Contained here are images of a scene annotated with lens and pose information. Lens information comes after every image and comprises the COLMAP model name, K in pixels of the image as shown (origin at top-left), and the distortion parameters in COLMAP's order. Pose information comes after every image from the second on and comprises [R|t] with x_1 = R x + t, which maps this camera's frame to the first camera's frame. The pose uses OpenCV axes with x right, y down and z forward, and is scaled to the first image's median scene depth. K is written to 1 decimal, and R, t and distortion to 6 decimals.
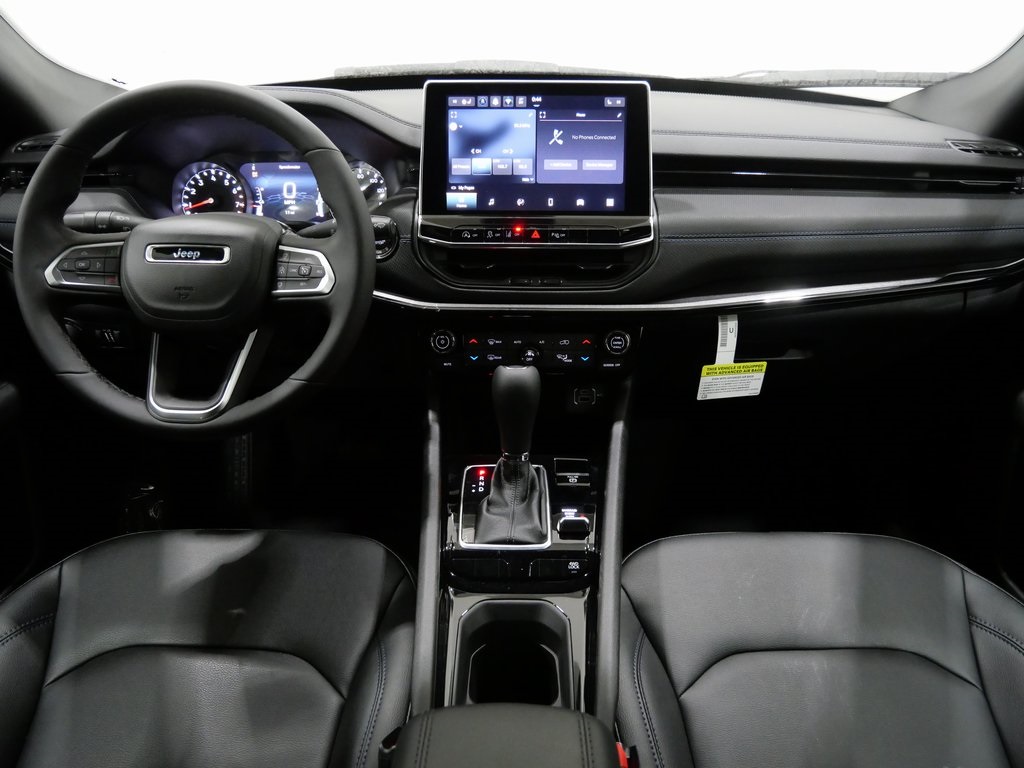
lens RADIAL K [[729.0, 0, 512.7], [0, 729.0, 376.2], [0, 0, 1]] dist [-0.030831, -0.001507]
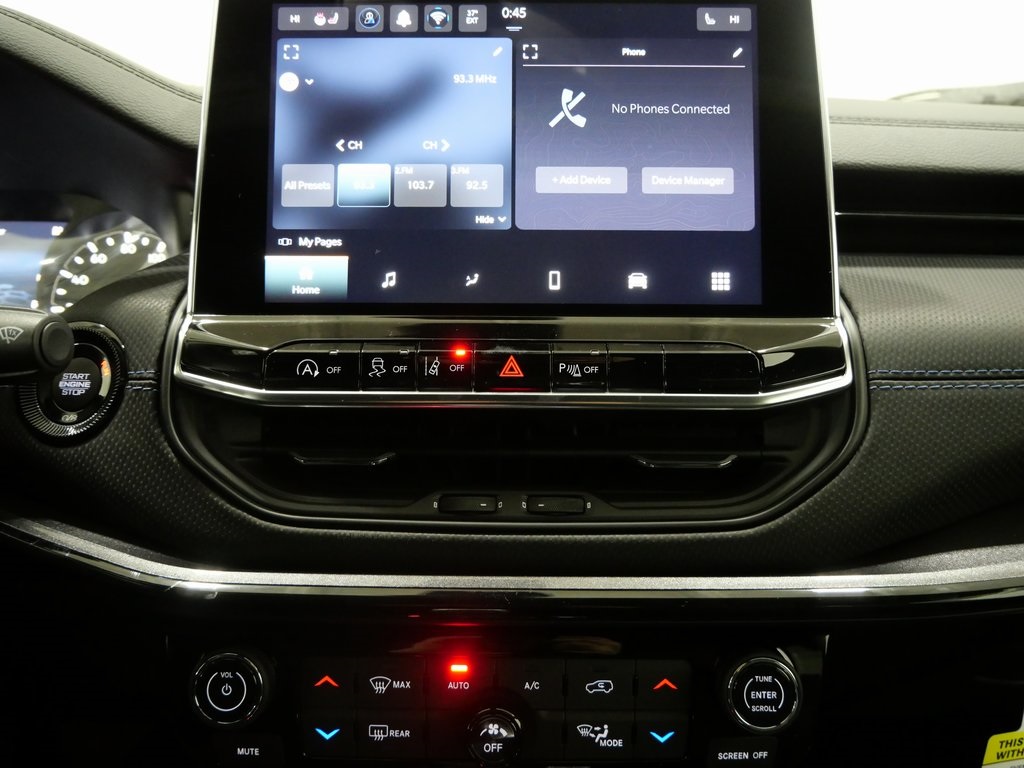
lens RADIAL K [[830.5, 0, 507.3], [0, 830.5, 384.5], [0, 0, 1]] dist [-0.020254, 0.002330]
pose [[0.999998, 0.001118, -0.001757, 0.029989], [-0.001449, 0.979563, -0.201132, -0.107651], [0.001497, 0.201134, 0.979563, 0.614392]]
